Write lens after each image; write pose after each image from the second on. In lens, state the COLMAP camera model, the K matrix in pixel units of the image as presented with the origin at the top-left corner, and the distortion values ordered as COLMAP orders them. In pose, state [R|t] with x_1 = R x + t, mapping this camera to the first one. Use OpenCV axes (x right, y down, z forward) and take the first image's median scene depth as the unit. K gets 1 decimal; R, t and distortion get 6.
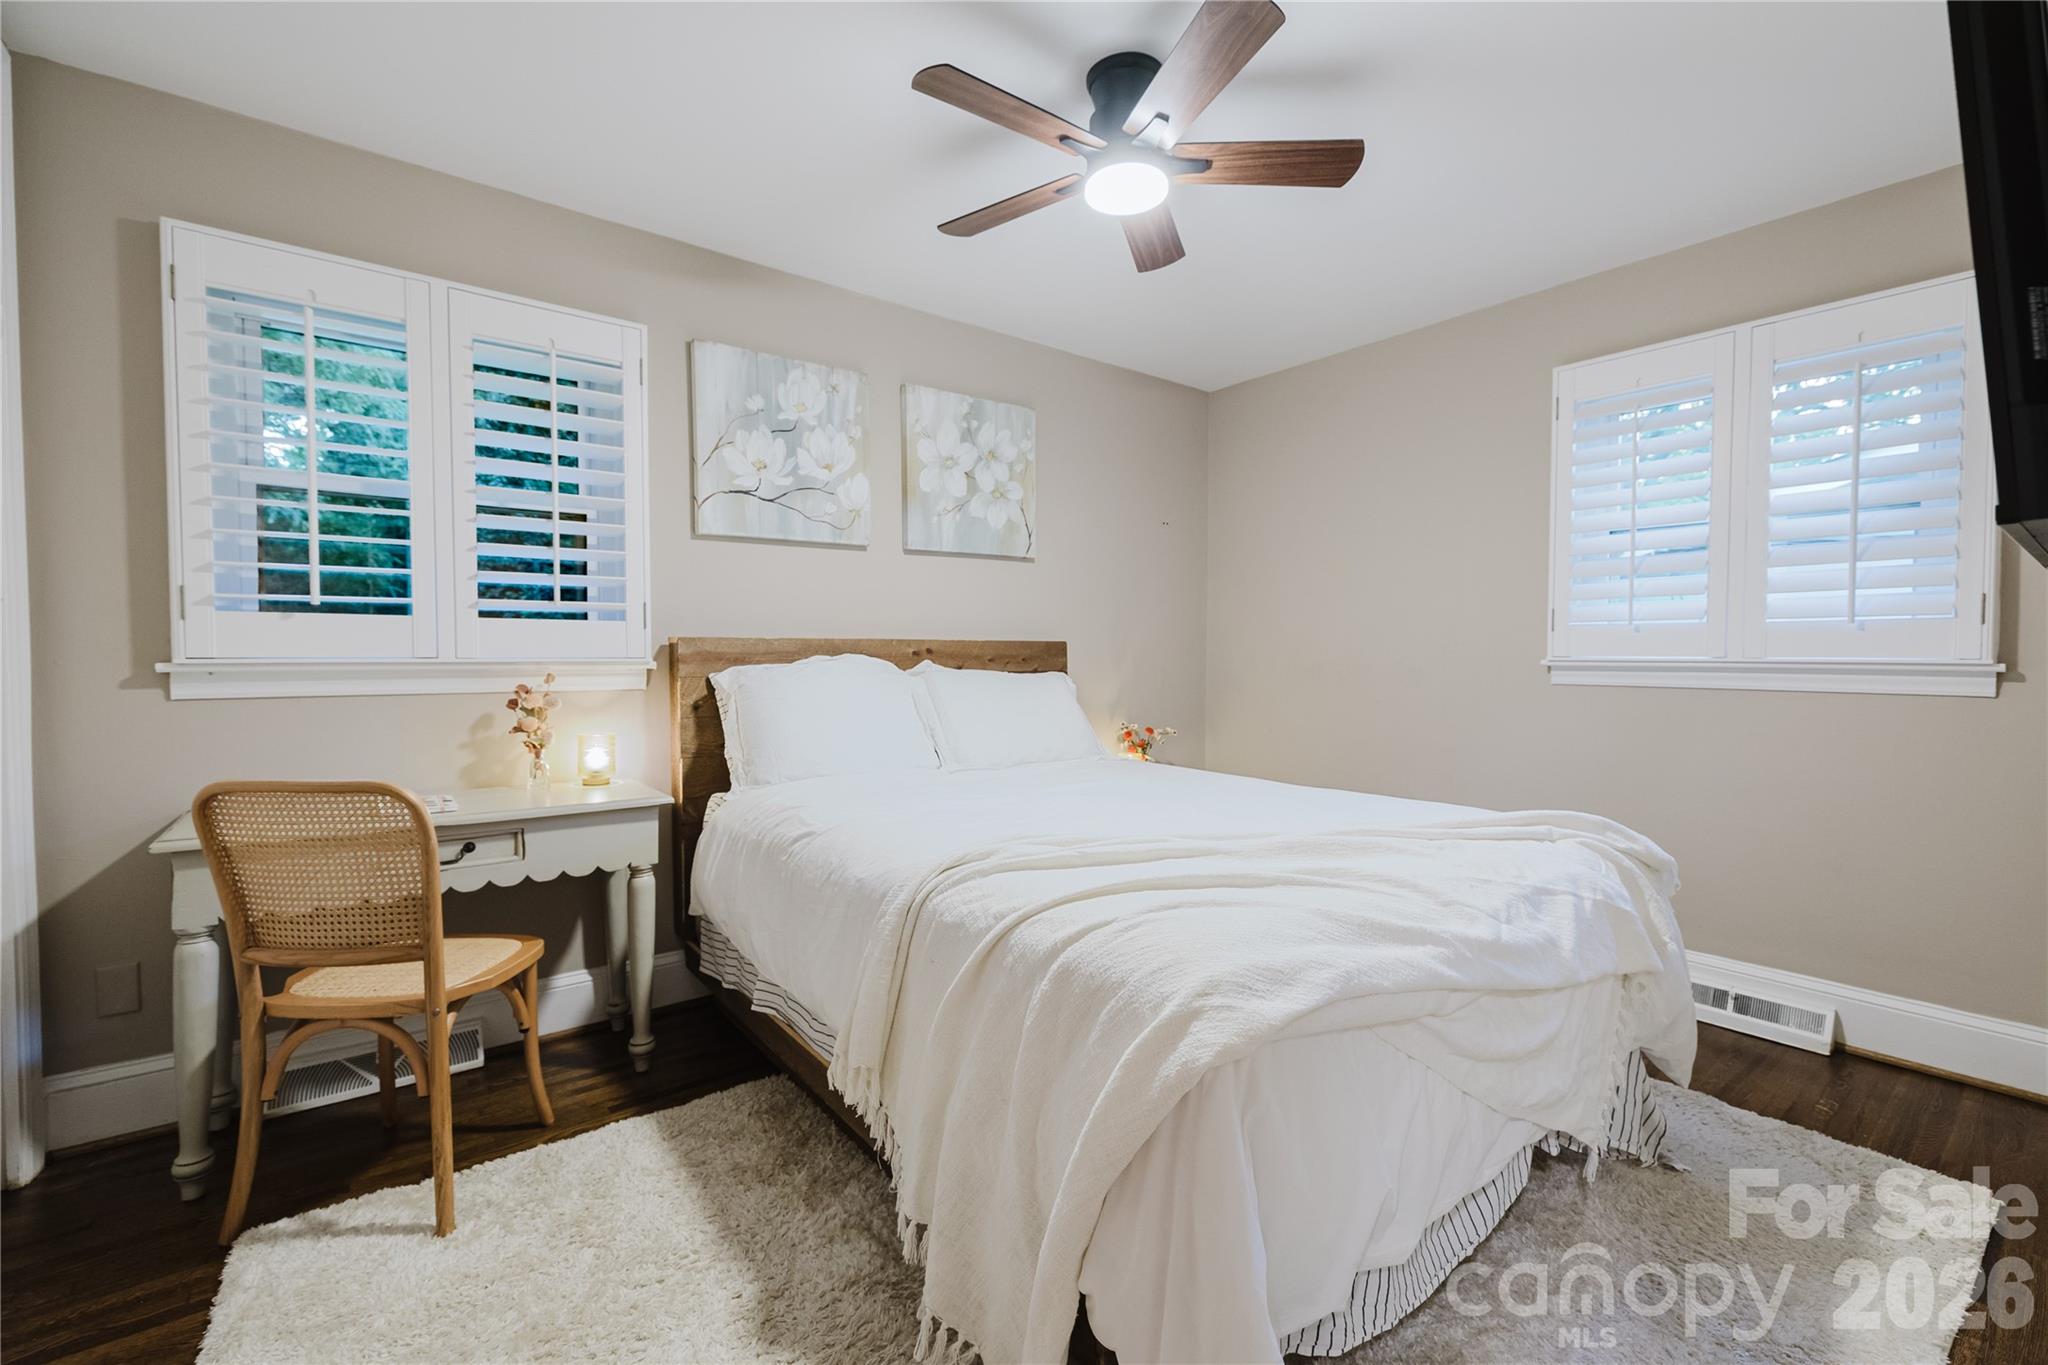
lens RADIAL K [[867.9, 0, 1046.5], [0, 867.9, 677.6], [0, 0, 1]] dist [0.002062, -0.000223]
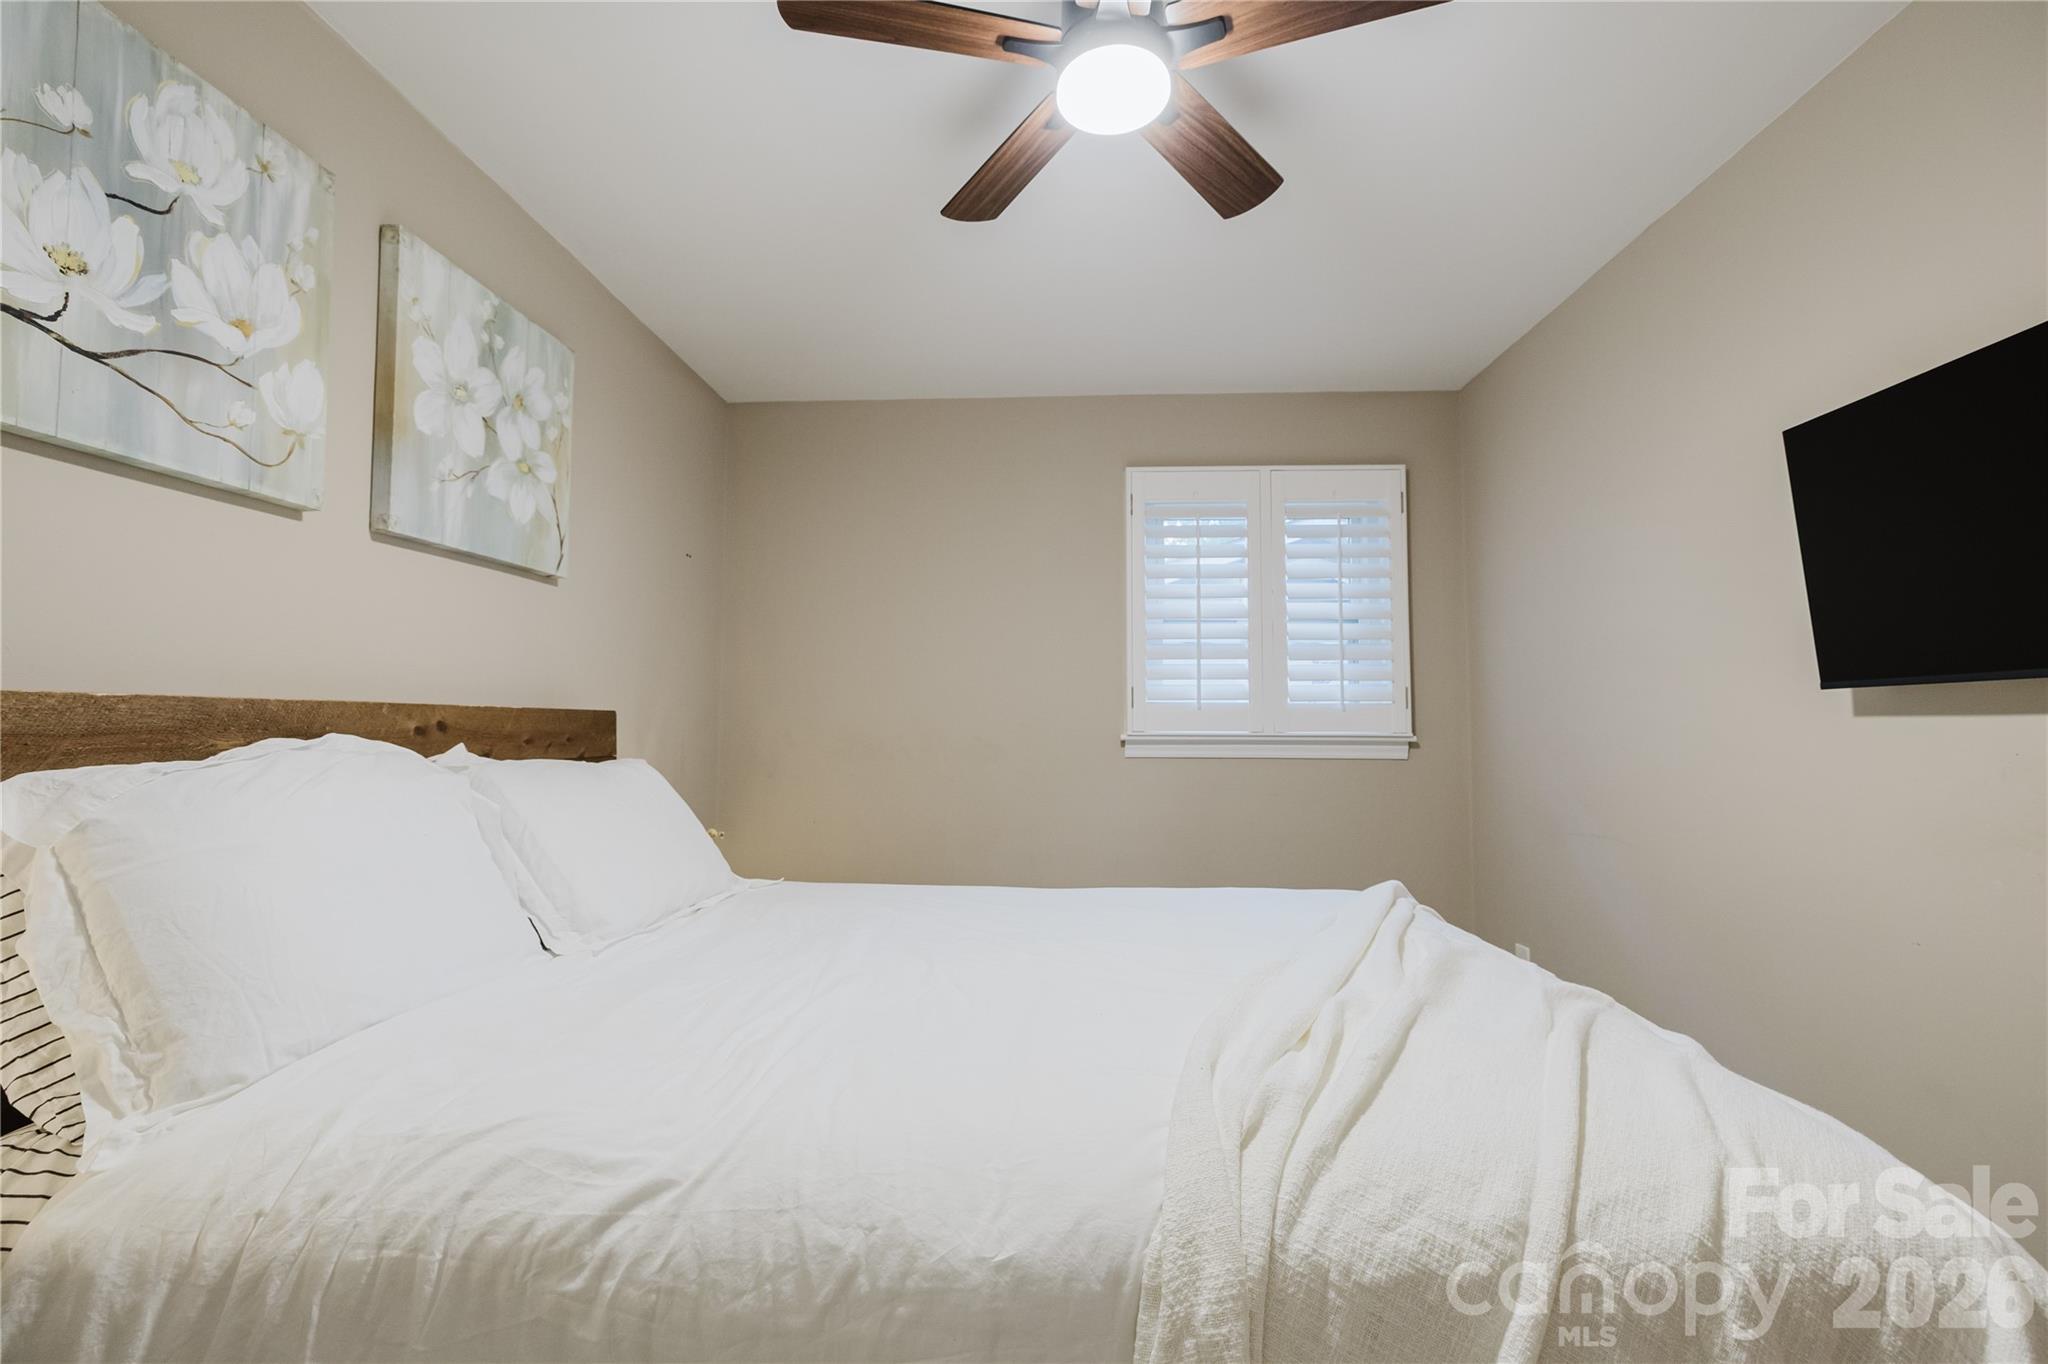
lens RADIAL K [[867.9, 0, 1046.5], [0, 867.9, 677.1], [0, 0, 1]] dist [0.002062, -0.000223]
pose [[0.660651, 0.042065, 0.749513, -0.294534], [0.020000, 0.997088, -0.073588, -0.014176], [-0.750426, 0.063607, 0.657886, 0.373642]]
